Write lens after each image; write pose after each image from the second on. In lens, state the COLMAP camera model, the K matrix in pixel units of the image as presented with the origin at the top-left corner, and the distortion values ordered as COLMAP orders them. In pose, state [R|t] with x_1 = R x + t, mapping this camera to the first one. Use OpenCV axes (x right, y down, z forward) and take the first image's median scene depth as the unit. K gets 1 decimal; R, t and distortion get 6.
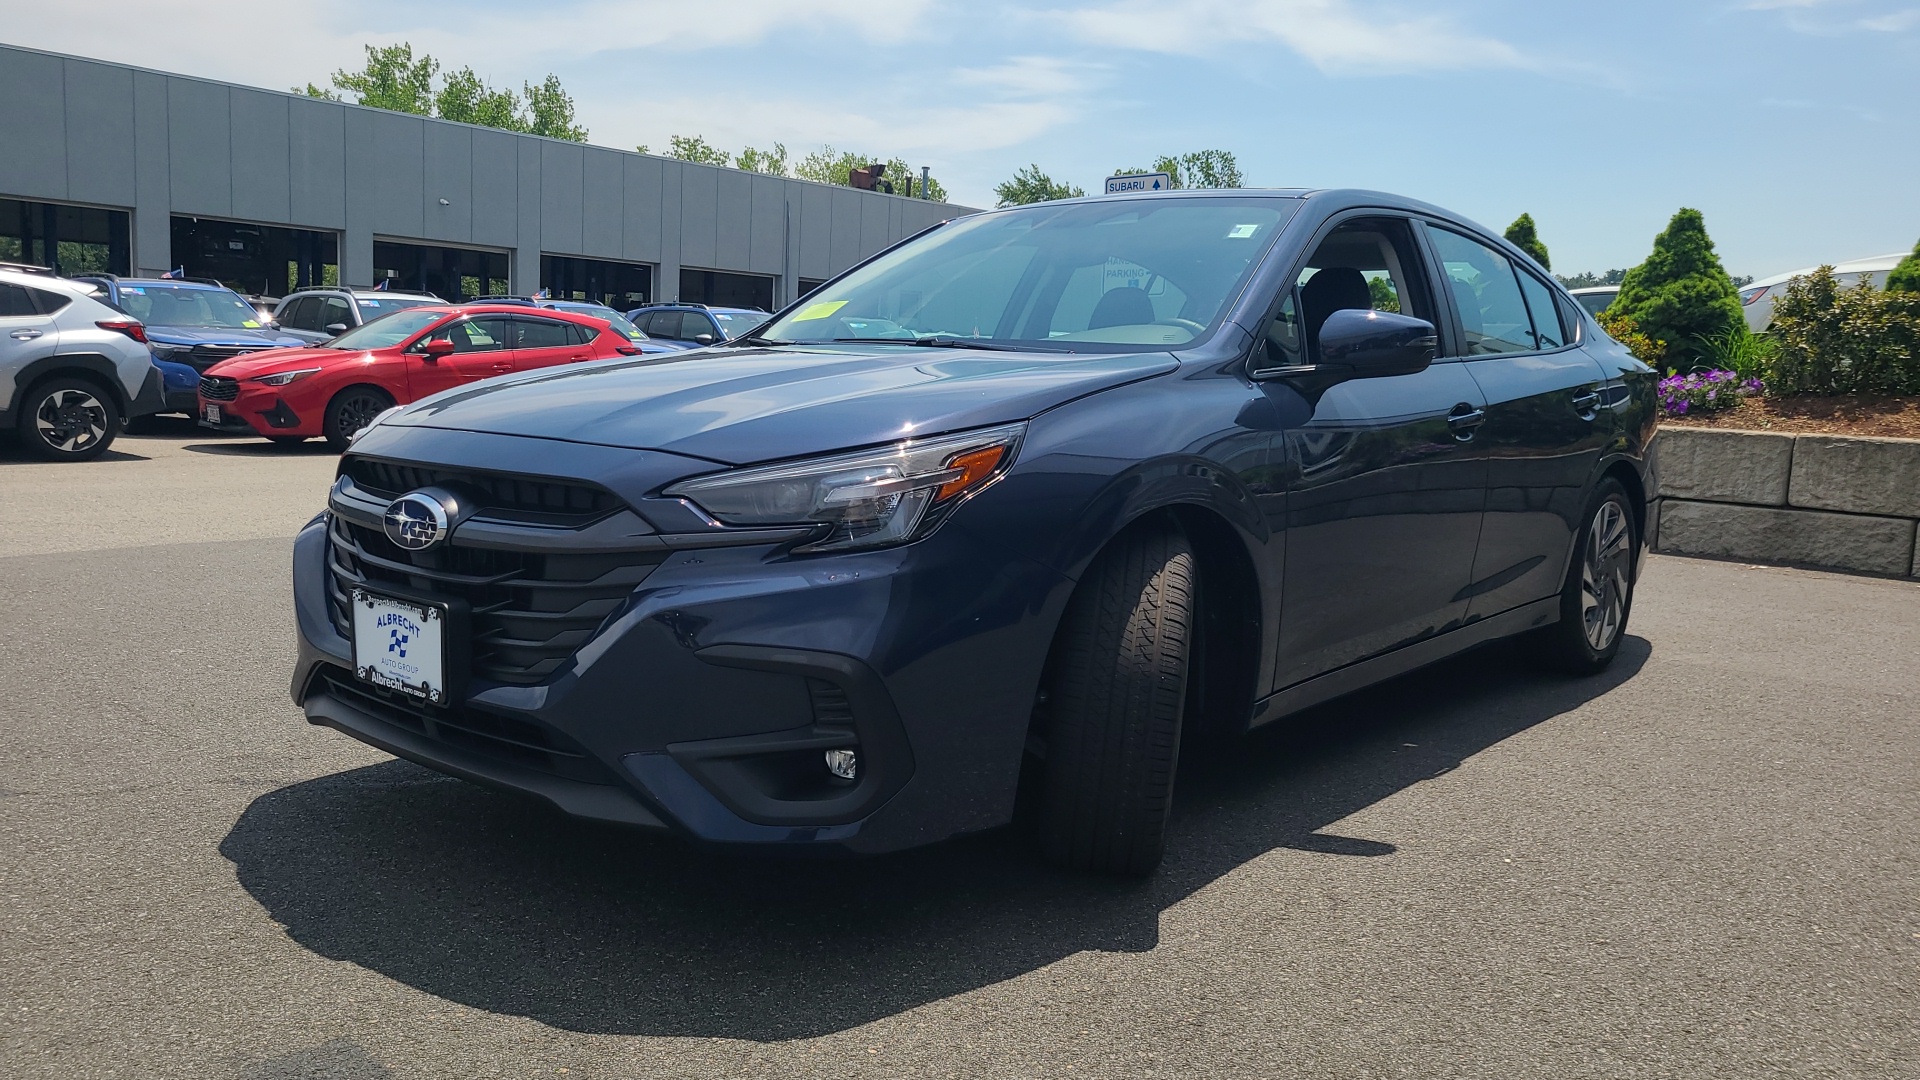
lens RADIAL K [[1438.9, 0, 920.1], [0, 1438.9, 576.4], [0, 0, 1]] dist [0.051032, -0.033284]
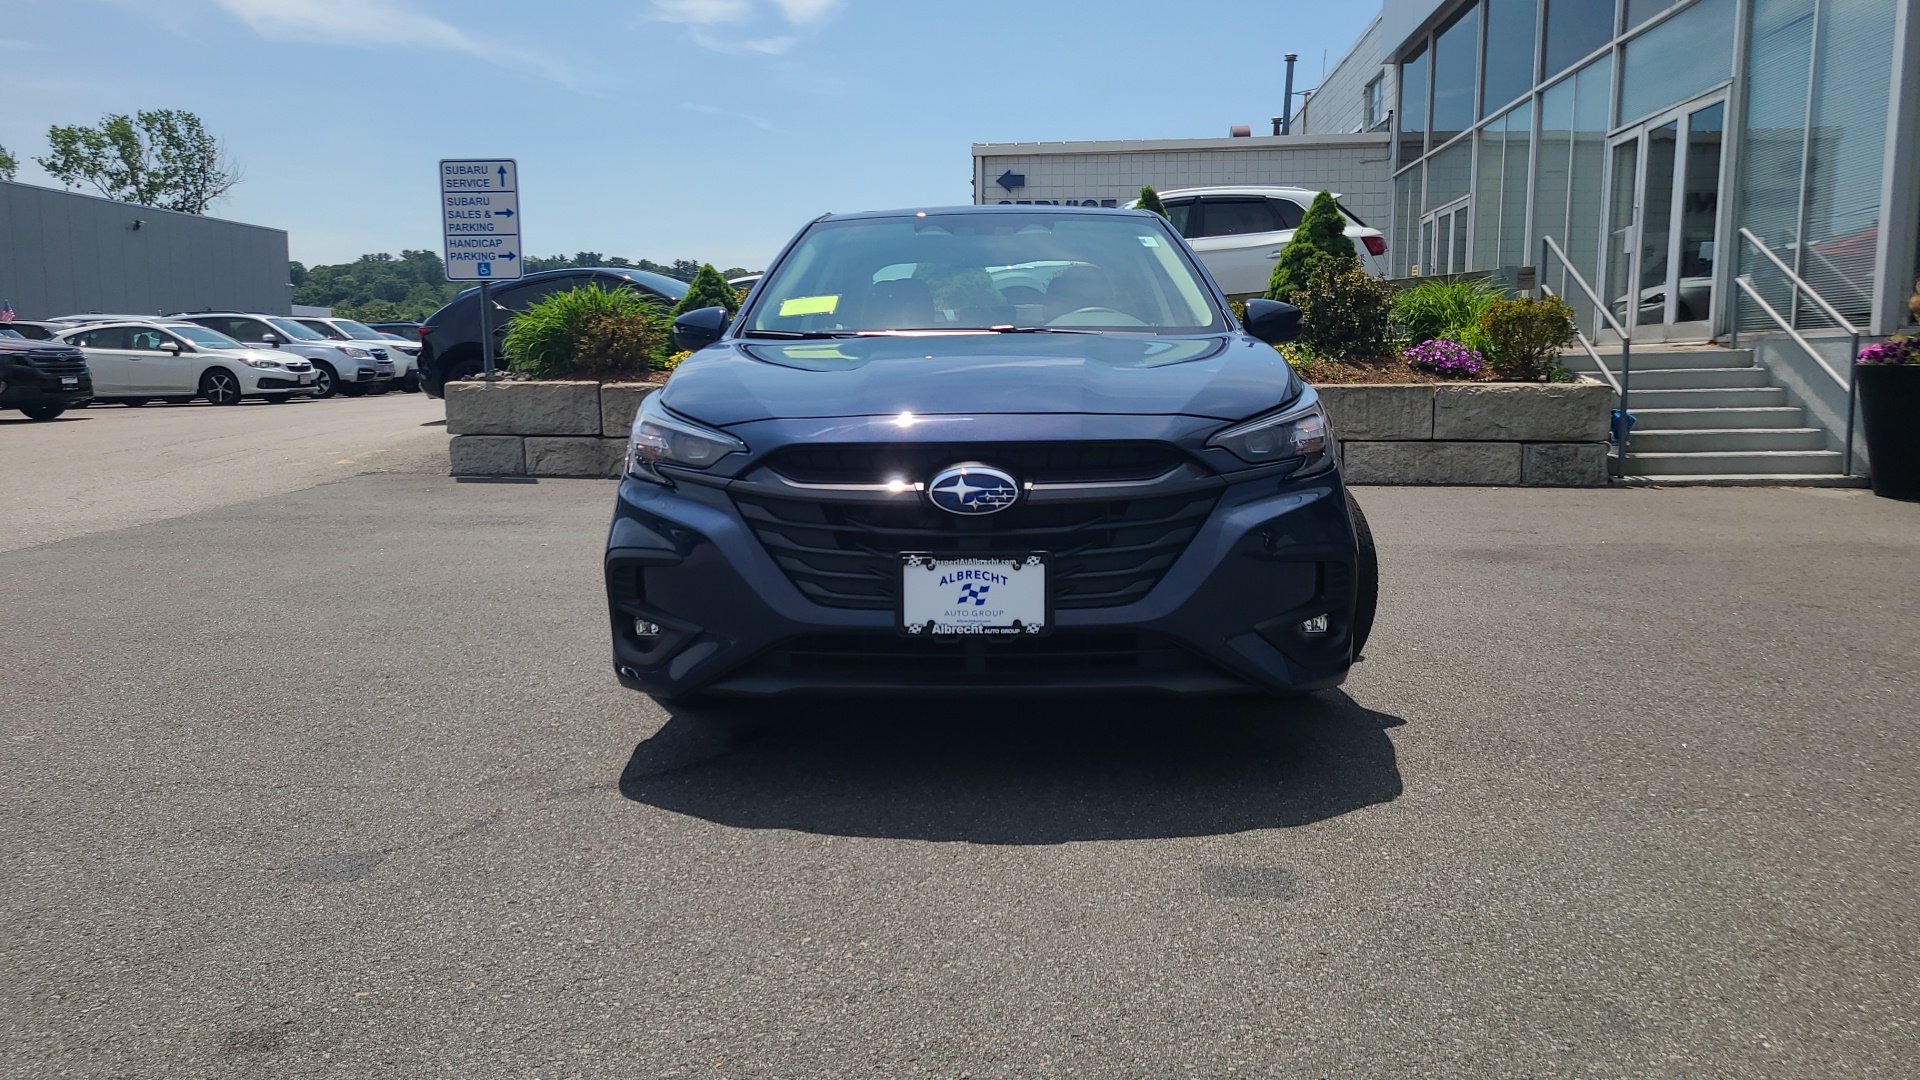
lens RADIAL K [[1438.9, 0, 916.7], [0, 1438.9, 558.1], [0, 0, 1]] dist [0.051032, -0.033284]
pose [[0.781191, -0.126302, 0.611383, -1.100791], [0.123727, 0.991218, 0.046679, -0.043775], [-0.611909, 0.039179, 0.789957, 0.091367]]
